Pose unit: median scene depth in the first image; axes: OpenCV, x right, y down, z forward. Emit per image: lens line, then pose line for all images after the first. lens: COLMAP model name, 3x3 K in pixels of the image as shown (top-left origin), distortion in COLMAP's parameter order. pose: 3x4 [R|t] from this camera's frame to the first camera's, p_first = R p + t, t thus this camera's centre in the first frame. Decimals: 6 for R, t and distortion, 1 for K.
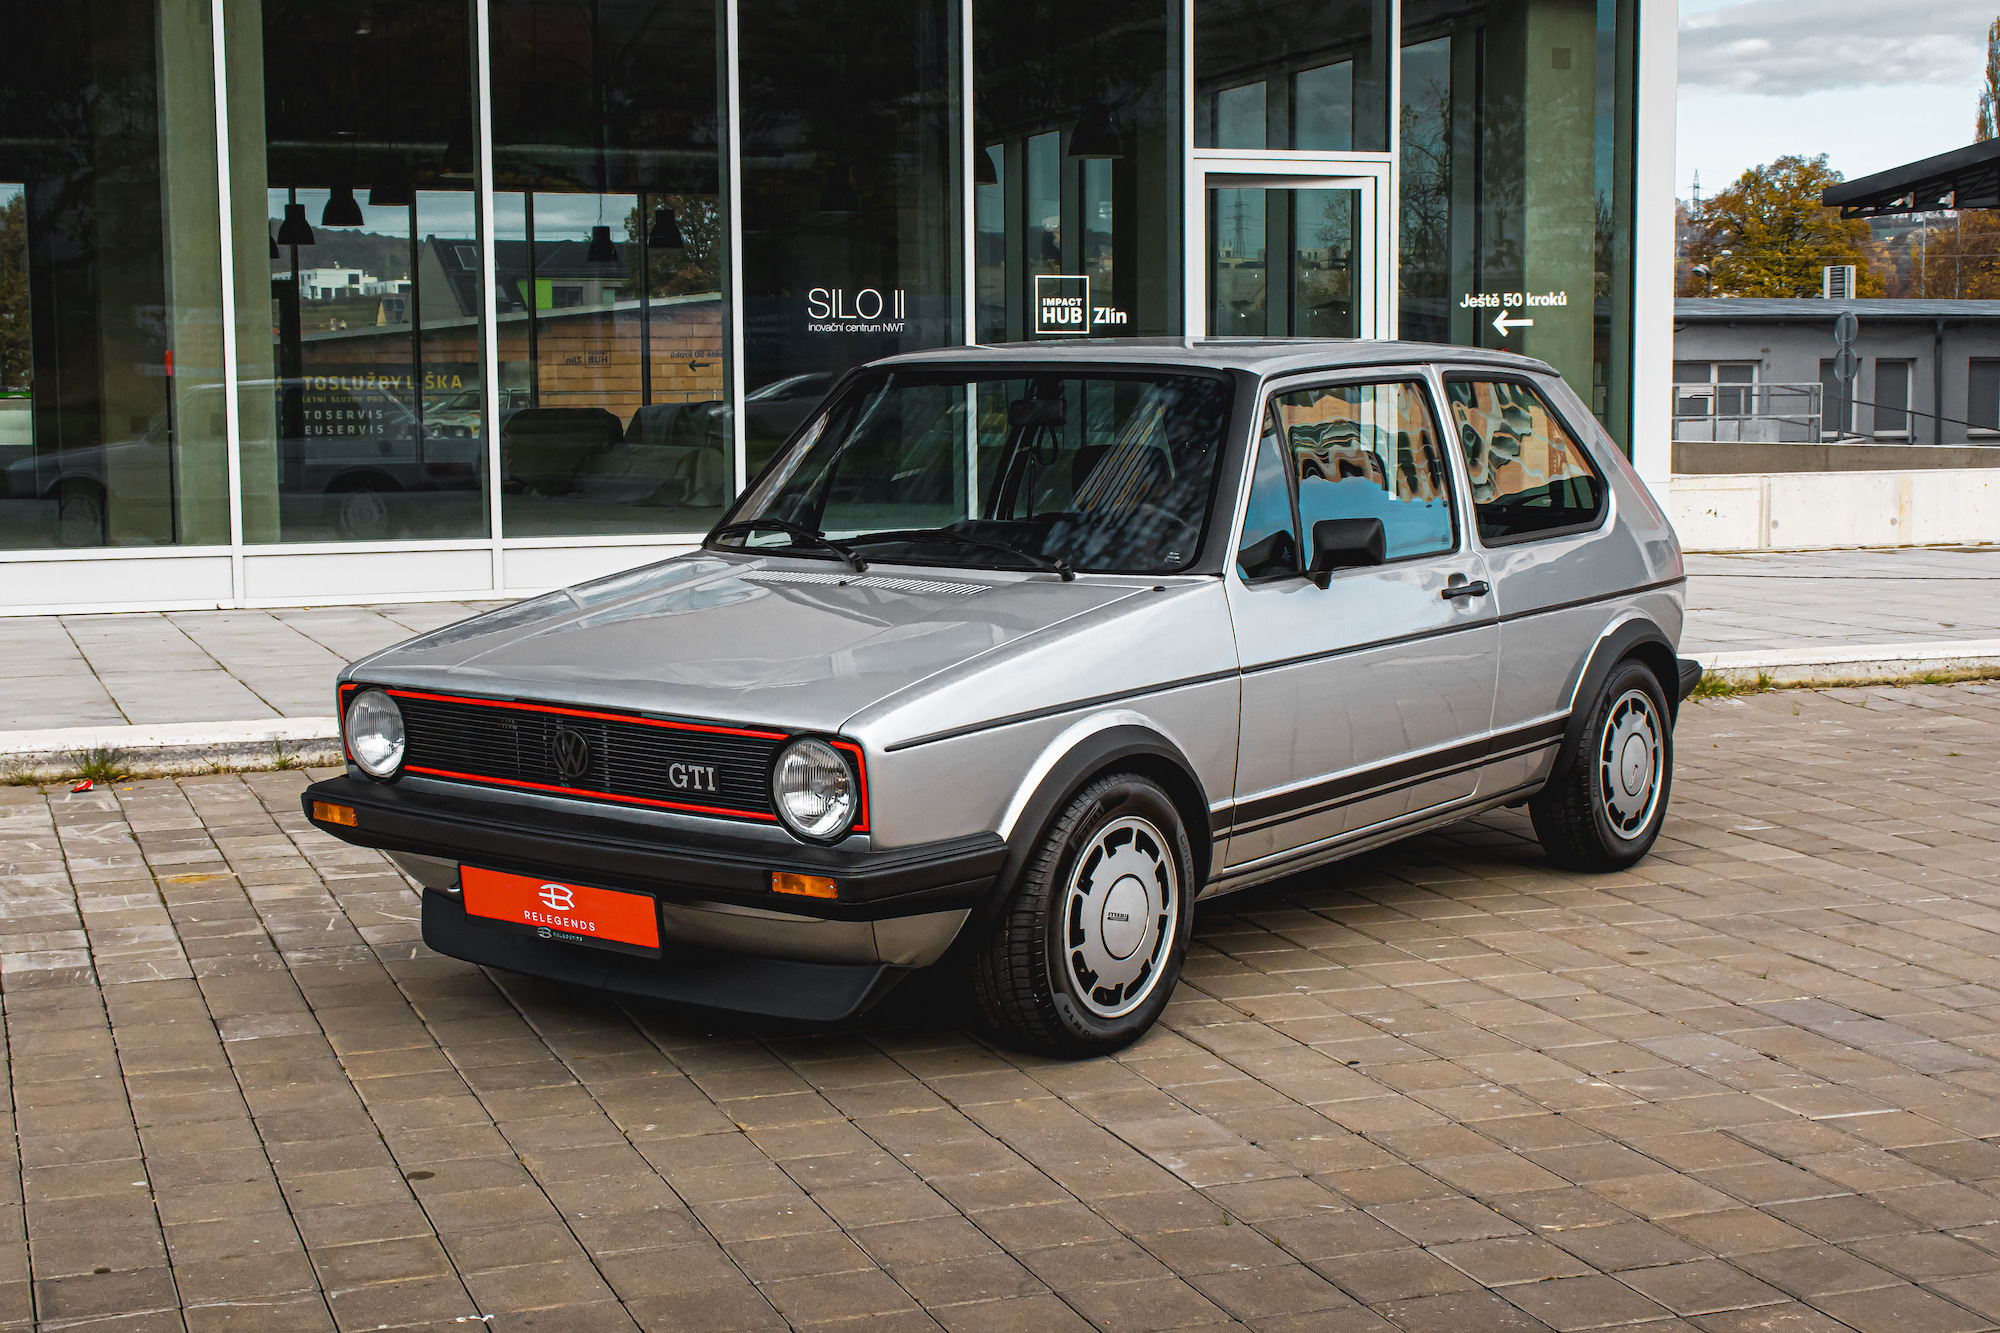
lens RADIAL K [[2895.9, 0, 1000.0], [0, 2895.9, 666.5], [0, 0, 1]] dist [0.008338, -0.061036]
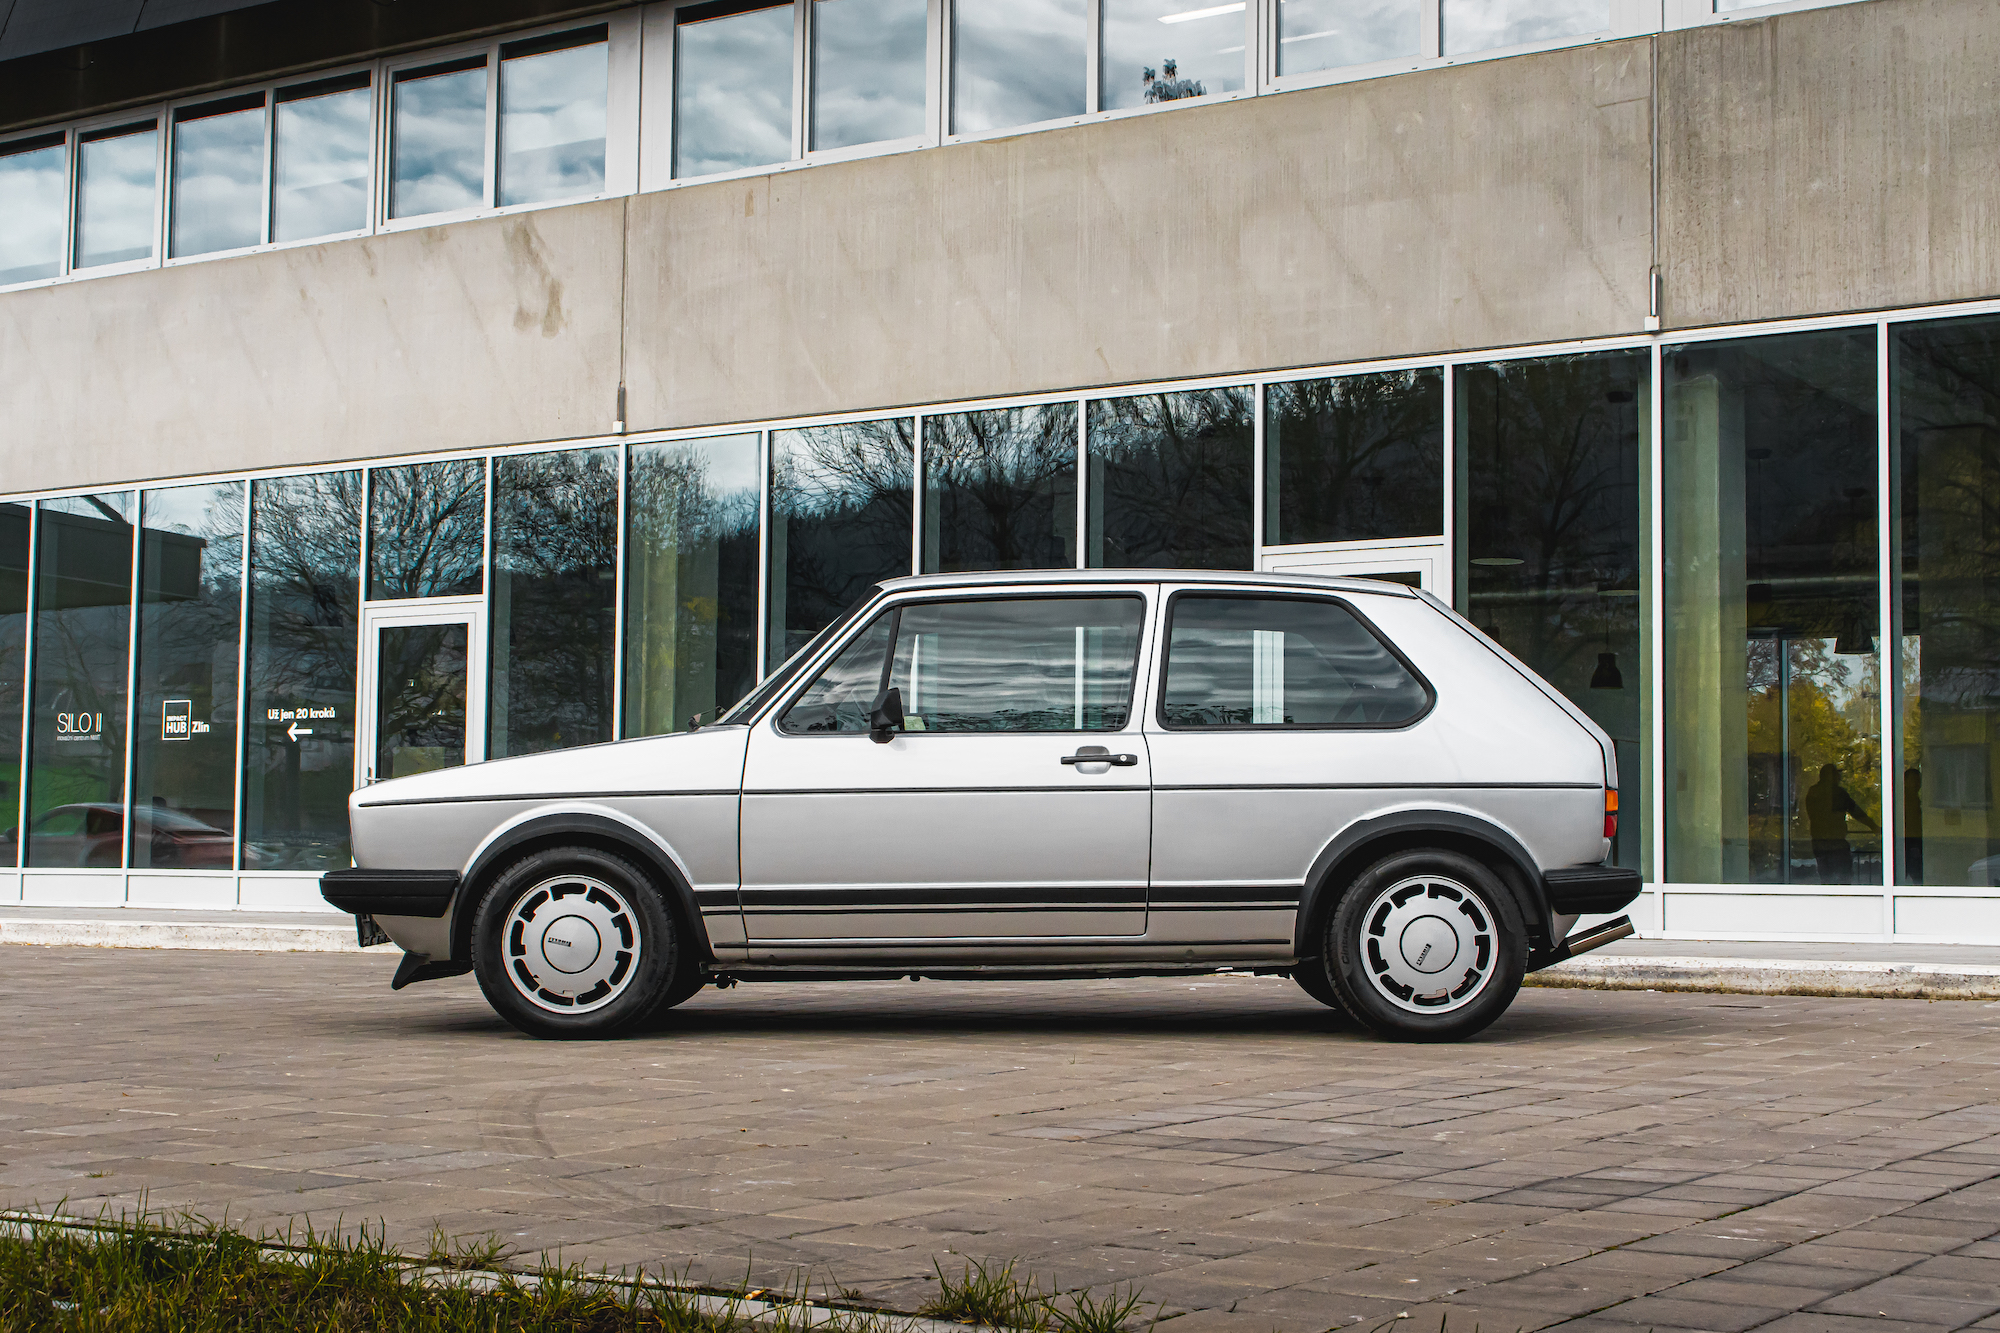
lens RADIAL K [[2895.9, 0, 1000.0], [0, 2895.9, 666.5], [0, 0, 1]] dist [0.008338, -0.061036]
pose [[0.586860, -0.046868, -0.808331, 1.308735], [-0.094610, 0.987515, -0.125946, 0.107722], [0.804142, 0.150389, 0.575100, 0.303851]]
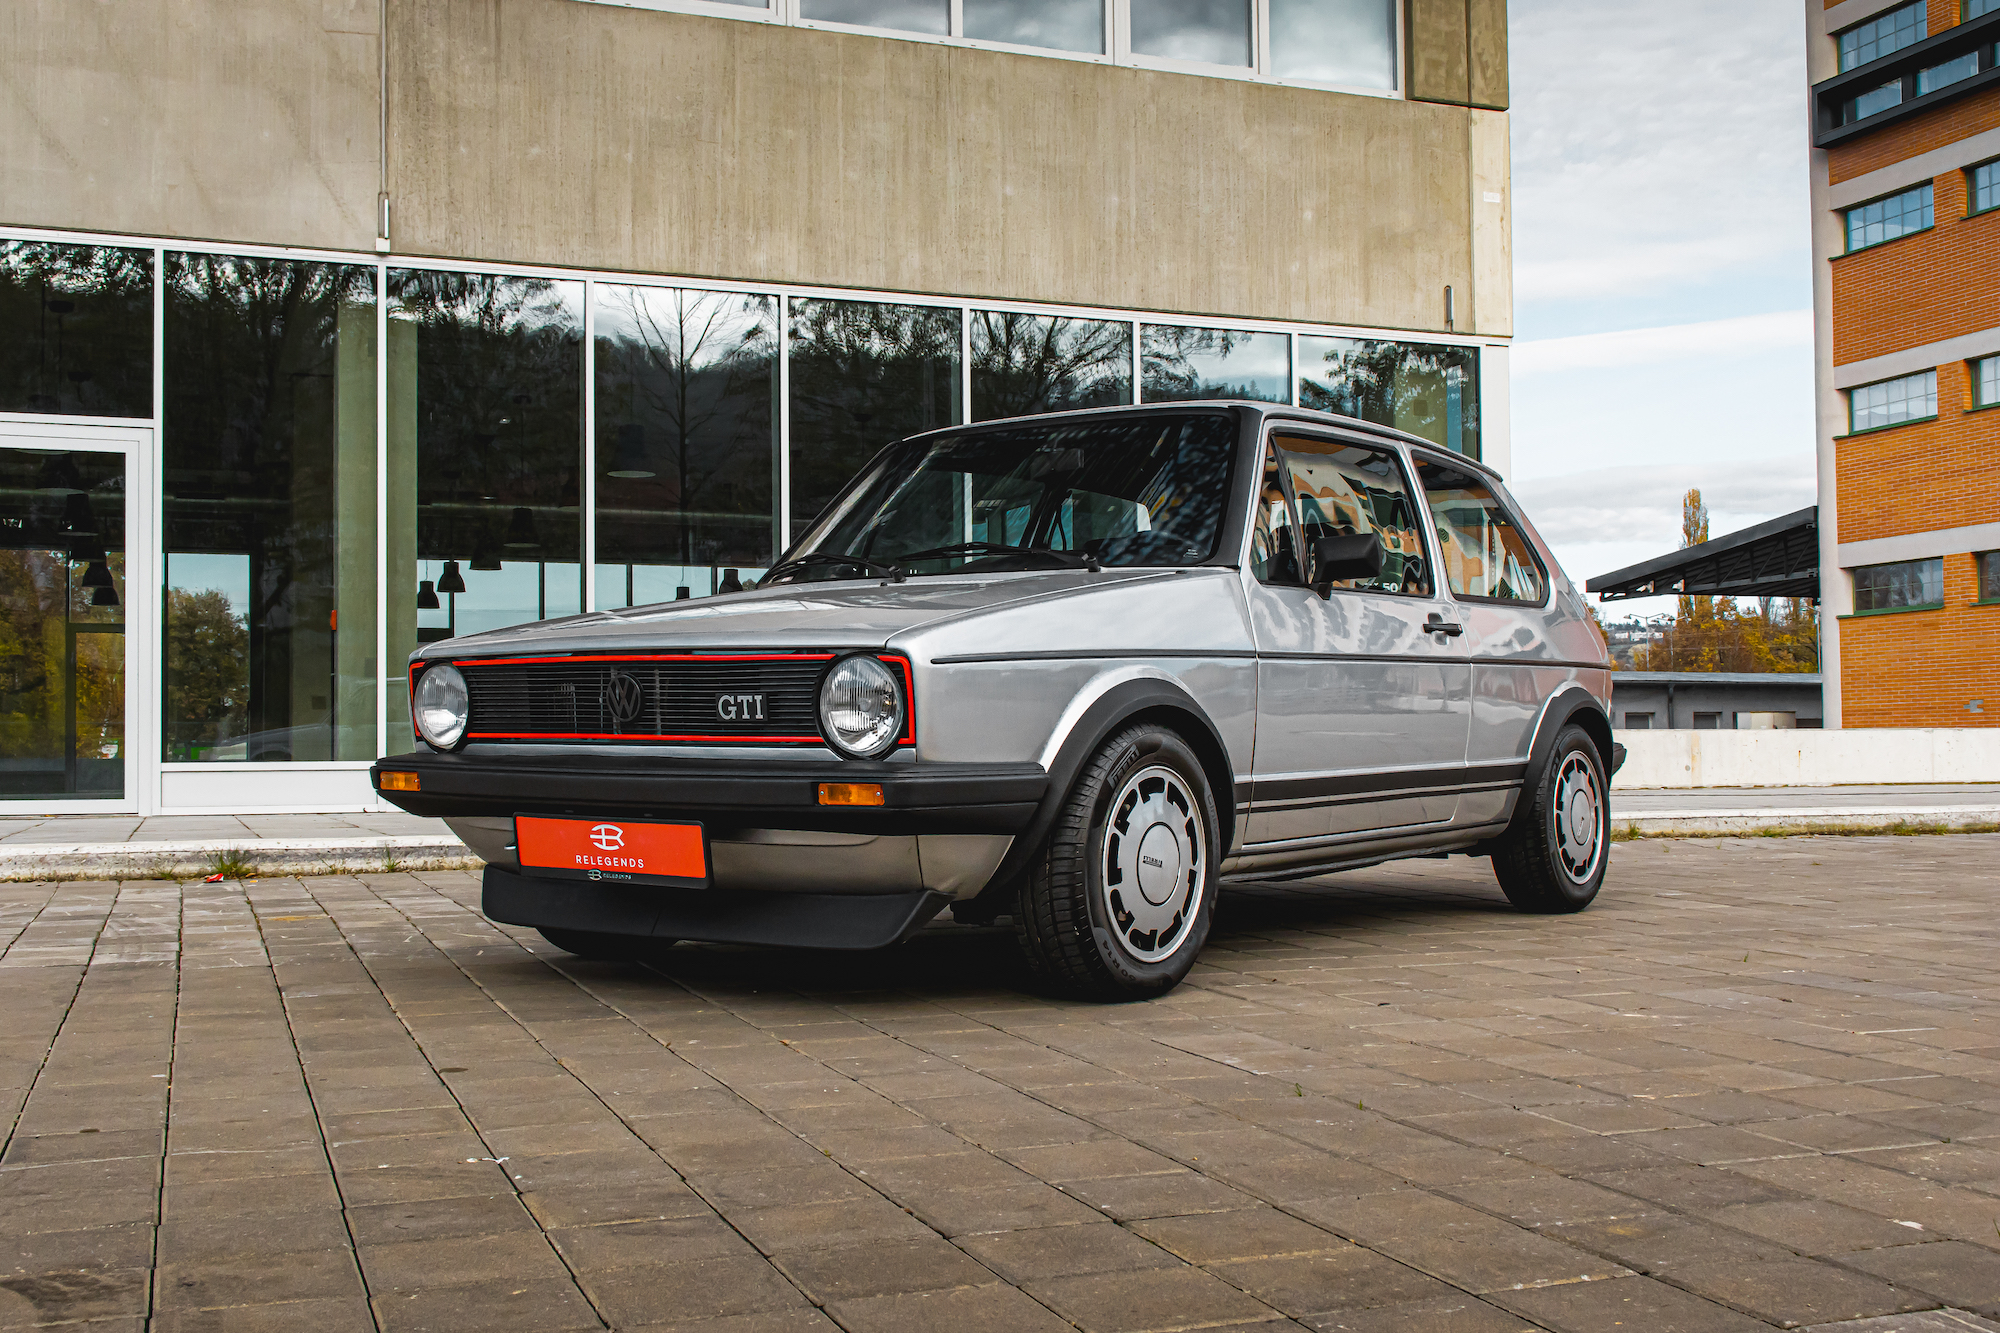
lens RADIAL K [[2112.0, 0, 991.4], [0, 2112.0, 681.8], [0, 0, 1]] dist [-0.003505, -0.015321]
pose [[0.999964, -0.001266, 0.008339, -0.021957], [0.002376, 0.990916, -0.134463, 0.119130], [-0.008093, 0.134478, 0.990884, 0.237259]]
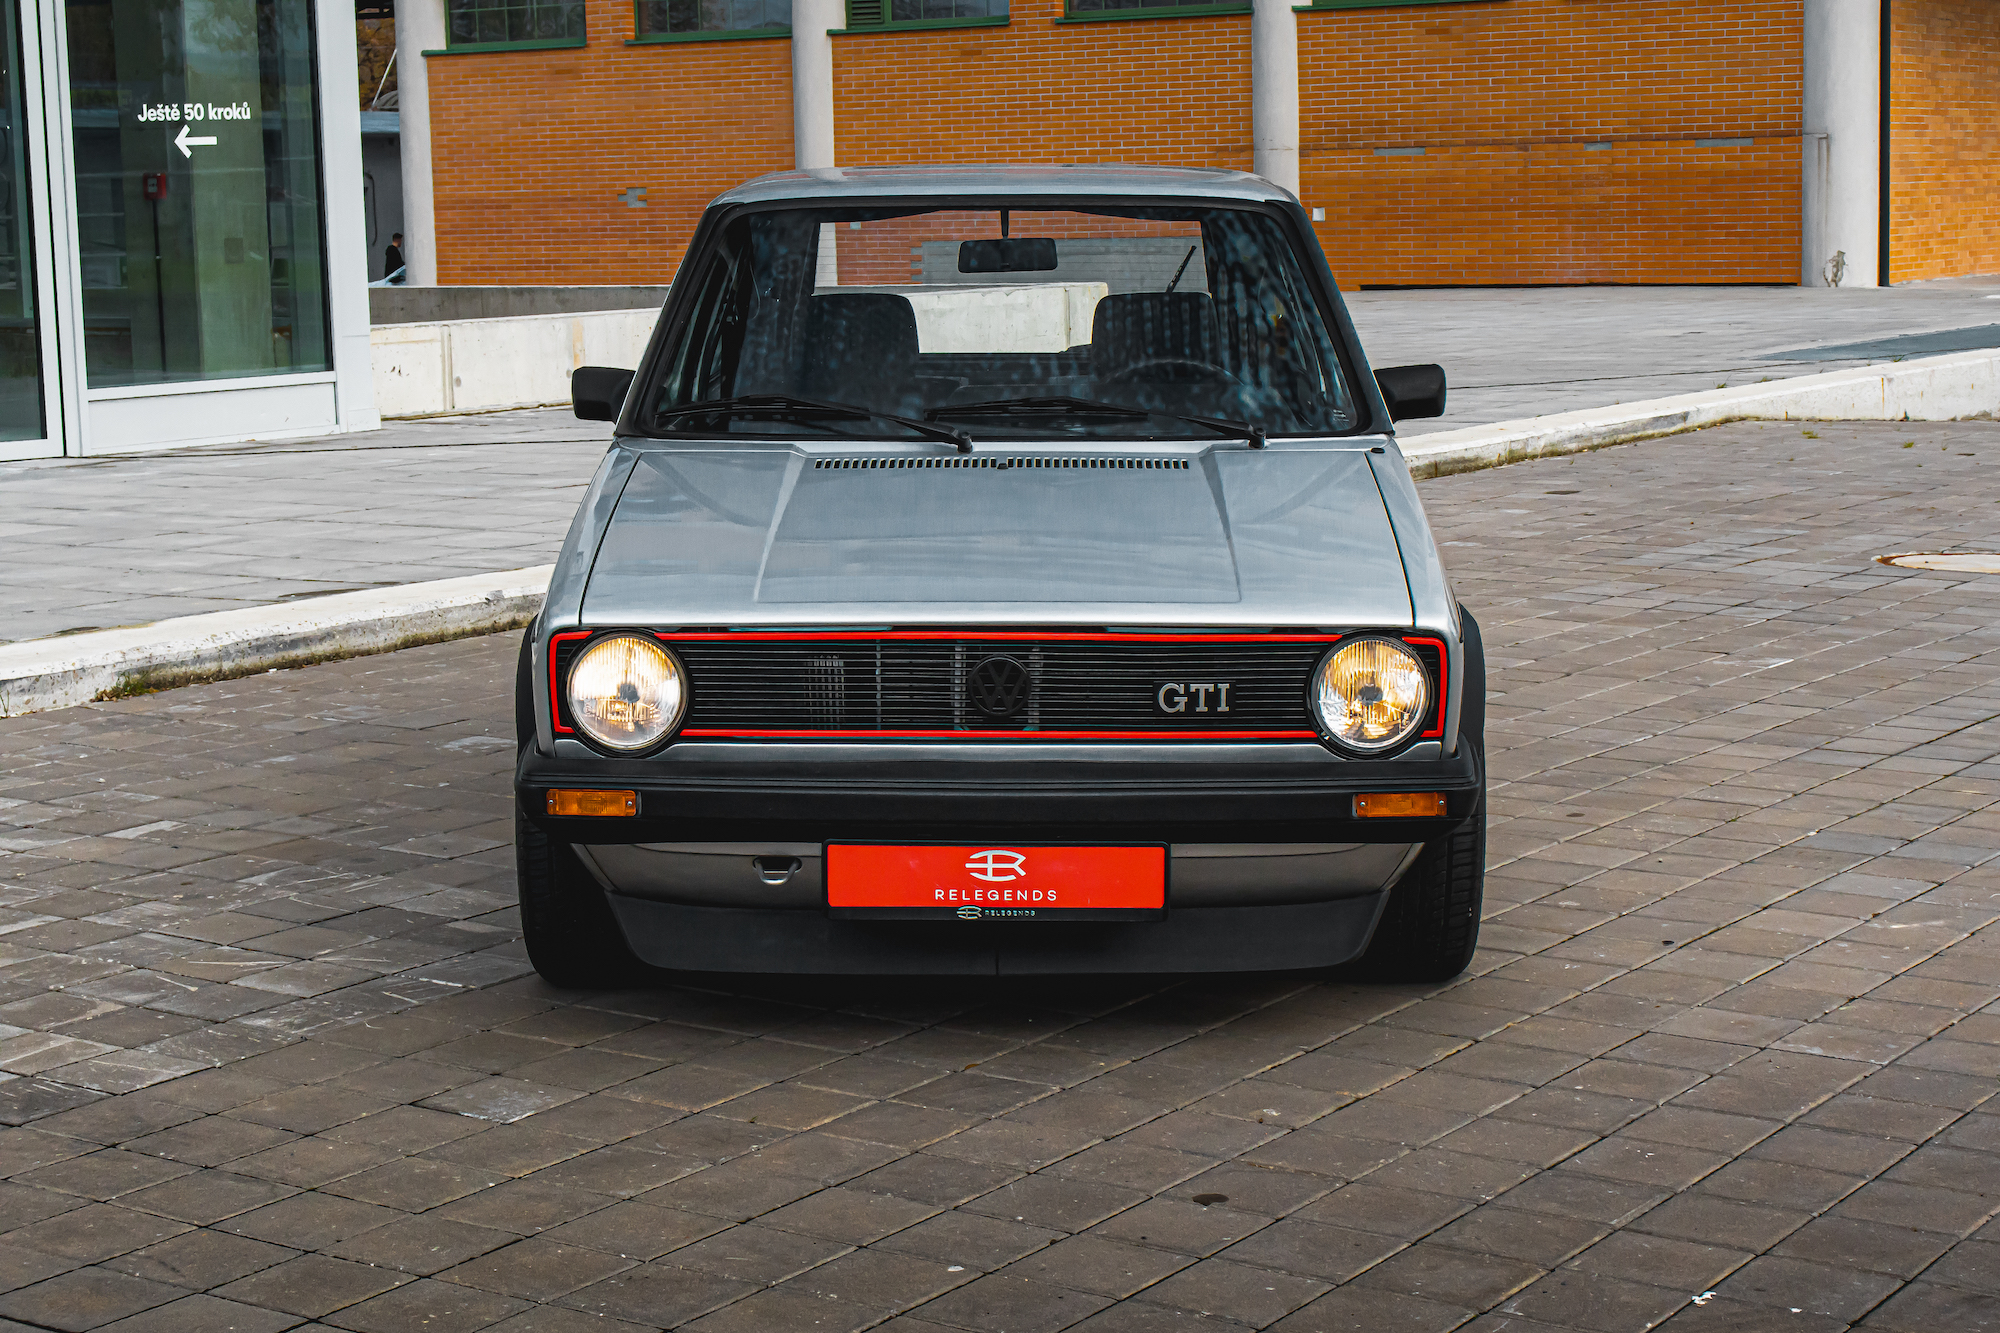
lens RADIAL K [[3595.4, 0, 1000.0], [0, 3595.4, 666.5], [0, 0, 1]] dist [0.075688, 0.103133]
pose [[0.811712, -0.087358, 0.577488, -0.687177], [0.071628, 0.996177, 0.050014, -0.024384], [-0.579649, 0.000768, 0.814866, 0.173077]]
